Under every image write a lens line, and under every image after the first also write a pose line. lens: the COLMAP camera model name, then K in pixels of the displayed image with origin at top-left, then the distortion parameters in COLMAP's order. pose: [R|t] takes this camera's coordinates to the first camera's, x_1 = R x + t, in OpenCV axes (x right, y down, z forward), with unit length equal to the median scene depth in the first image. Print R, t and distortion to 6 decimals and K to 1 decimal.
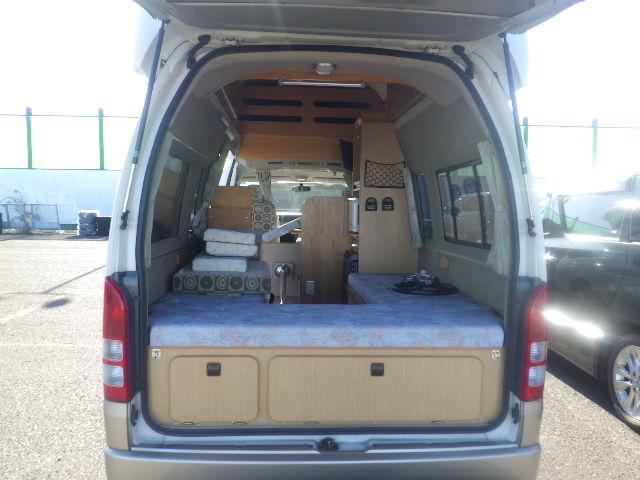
lens RADIAL K [[524.6, 0, 320.4], [0, 524.6, 243.3], [0, 0, 1]] dist [-0.003816, 0.007739]
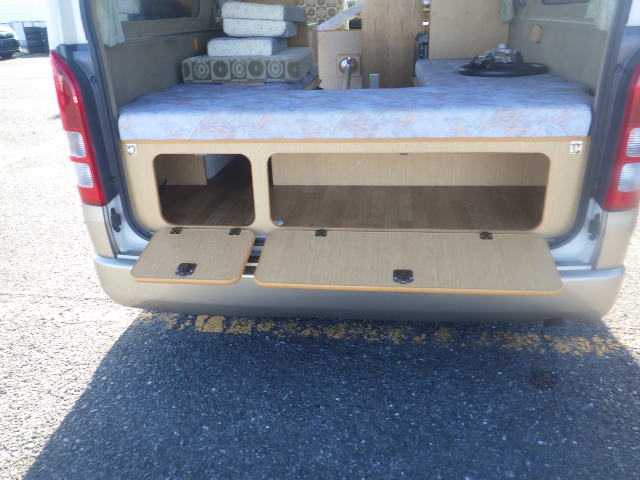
lens RADIAL K [[524.6, 0, 320.4], [0, 524.6, 243.3], [0, 0, 1]] dist [-0.003816, 0.007739]
pose [[0.980155, 0.025963, -0.196525, 0.139520], [0.042776, 0.940327, 0.337571, 0.080346], [0.193562, -0.339279, 0.920556, 0.238076]]
